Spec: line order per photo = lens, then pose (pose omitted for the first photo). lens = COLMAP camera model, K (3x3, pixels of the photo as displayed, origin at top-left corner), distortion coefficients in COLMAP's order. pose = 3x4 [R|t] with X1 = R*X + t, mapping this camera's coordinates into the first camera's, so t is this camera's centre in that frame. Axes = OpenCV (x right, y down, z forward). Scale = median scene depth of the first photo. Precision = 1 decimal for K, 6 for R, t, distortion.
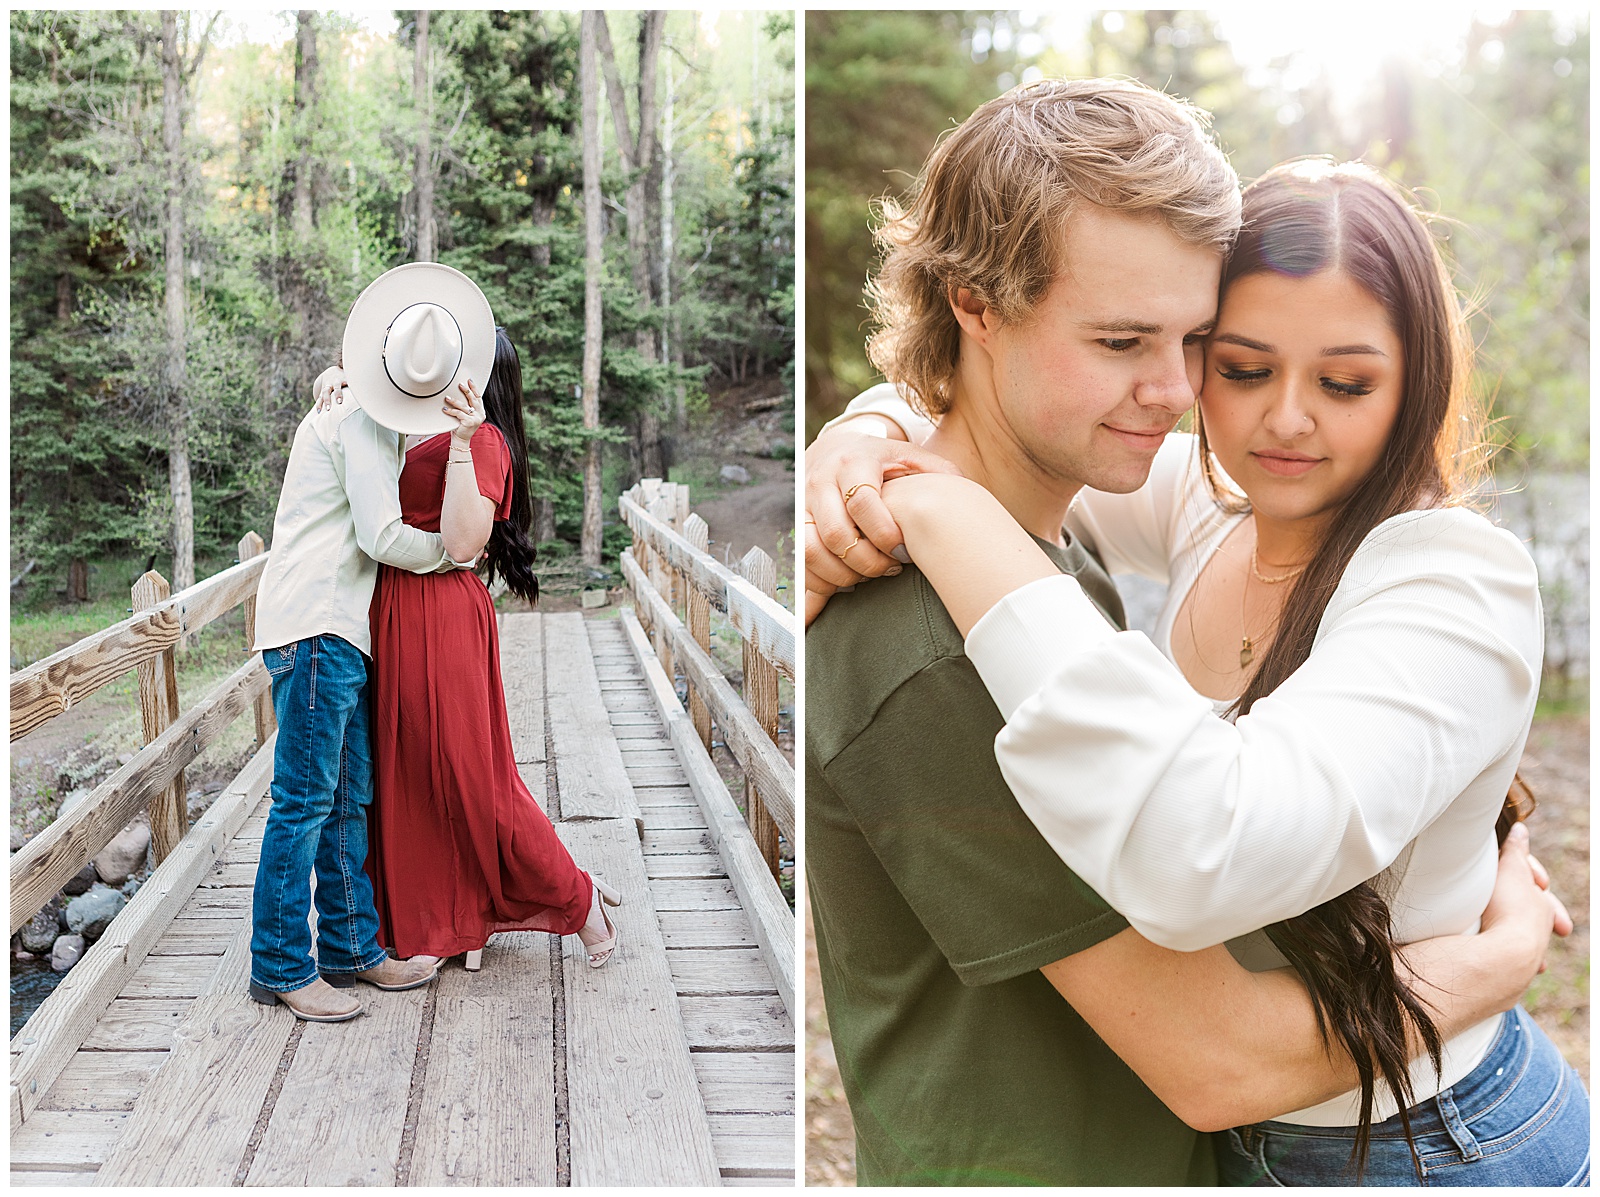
lens RADIAL K [[1869.4, 0, 800.0], [0, 1869.4, 598.5], [0, 0, 1]] dist [-0.005717, -0.036640]
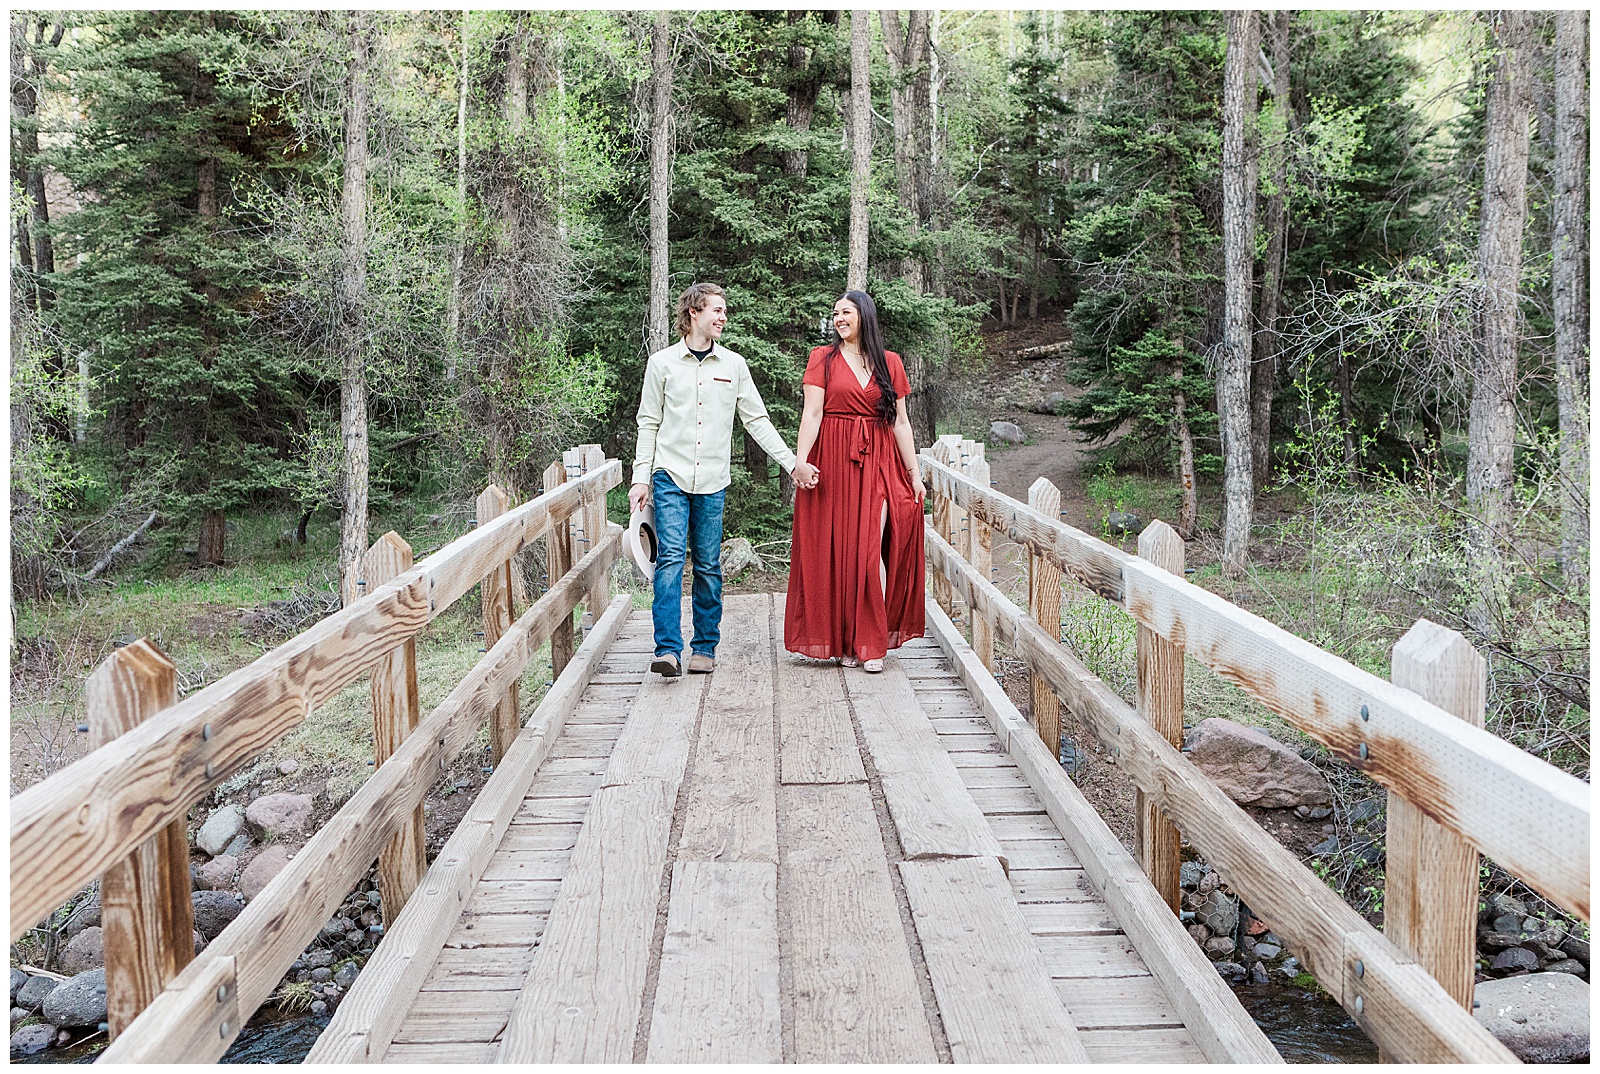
lens RADIAL K [[1765.0, 0, 800.1], [0, 1765.0, 492.2], [0, 0, 1]] dist [-0.006758, 0.019731]
pose [[0.993459, 0.025690, 0.111259, -0.222733], [-0.021377, 0.998980, -0.039781, -0.005023], [-0.112168, 0.037142, 0.992995, 0.219431]]
